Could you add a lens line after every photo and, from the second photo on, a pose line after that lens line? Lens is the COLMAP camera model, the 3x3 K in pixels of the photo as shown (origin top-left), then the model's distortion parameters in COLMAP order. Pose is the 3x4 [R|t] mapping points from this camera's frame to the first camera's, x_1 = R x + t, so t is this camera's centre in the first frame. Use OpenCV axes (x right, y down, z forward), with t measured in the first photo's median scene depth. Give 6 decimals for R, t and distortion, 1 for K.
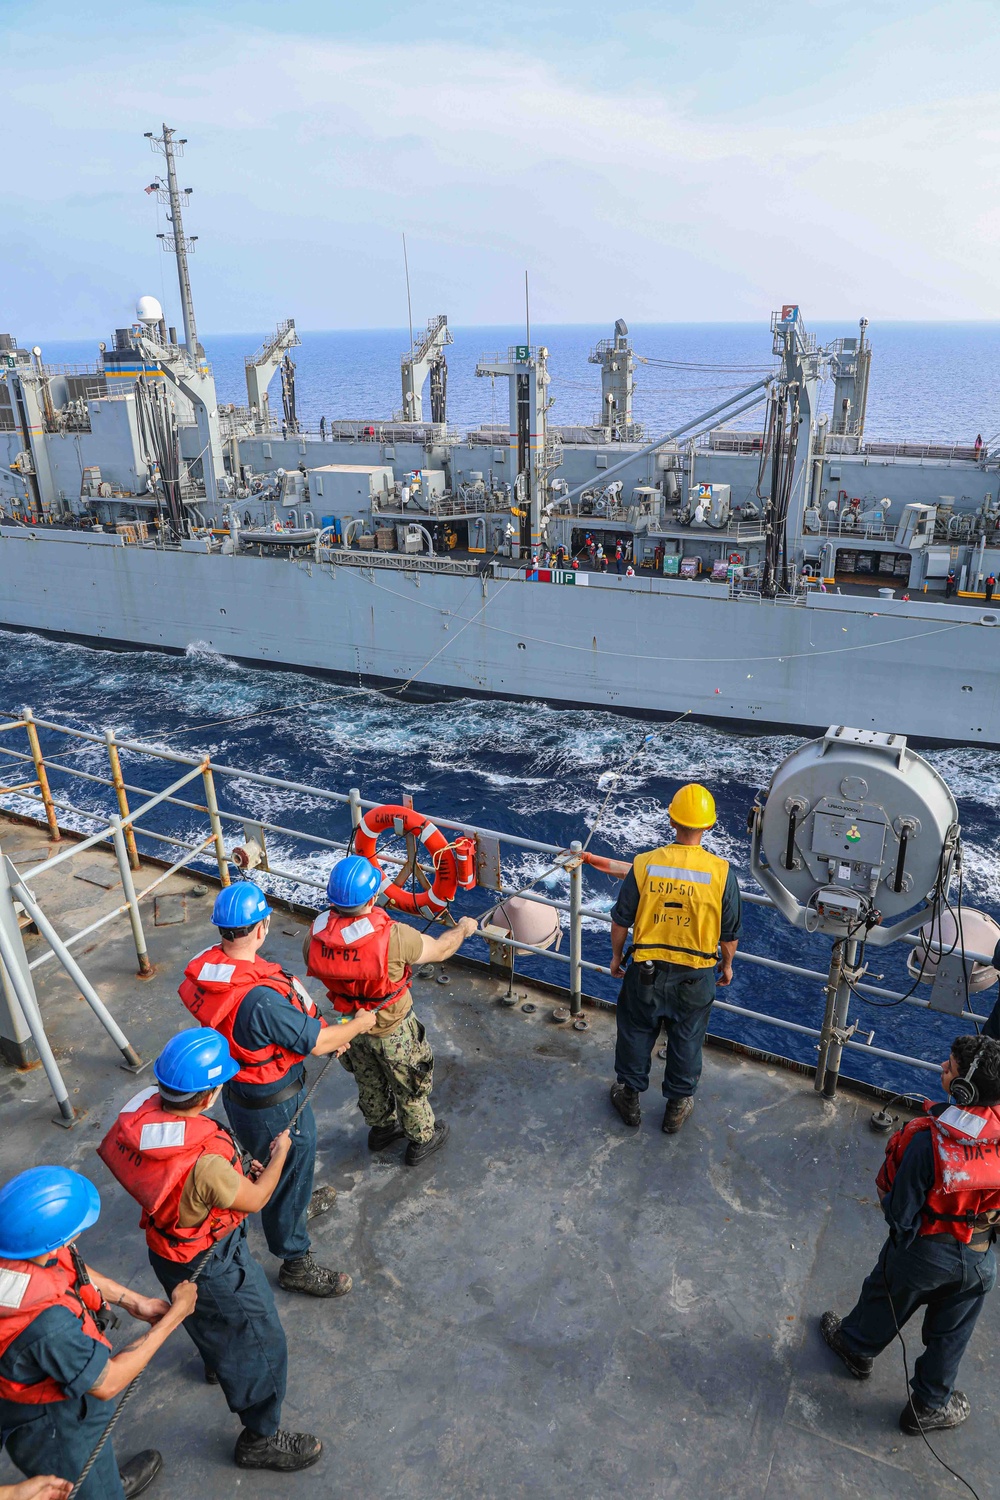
lens RADIAL K [[1025.6, 0, 500.0], [0, 1025.6, 750.0], [0, 0, 1]] dist [-0.113717, 0.093848]
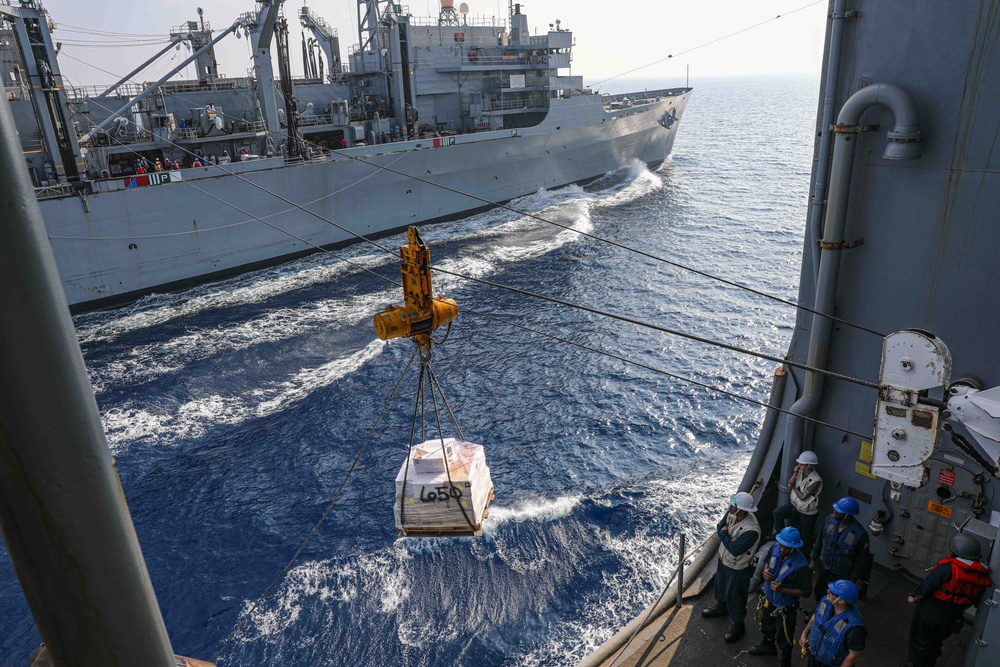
lens RADIAL K [[683.7, 0, 500.0], [0, 683.7, 333.5], [0, 0, 1]] dist [-0.113717, 0.093848]
pose [[0.395886, -0.317492, 0.861669, -0.471676], [0.399217, 0.904525, 0.149866, 0.039765], [-0.826982, 0.284663, 0.484838, 0.287866]]
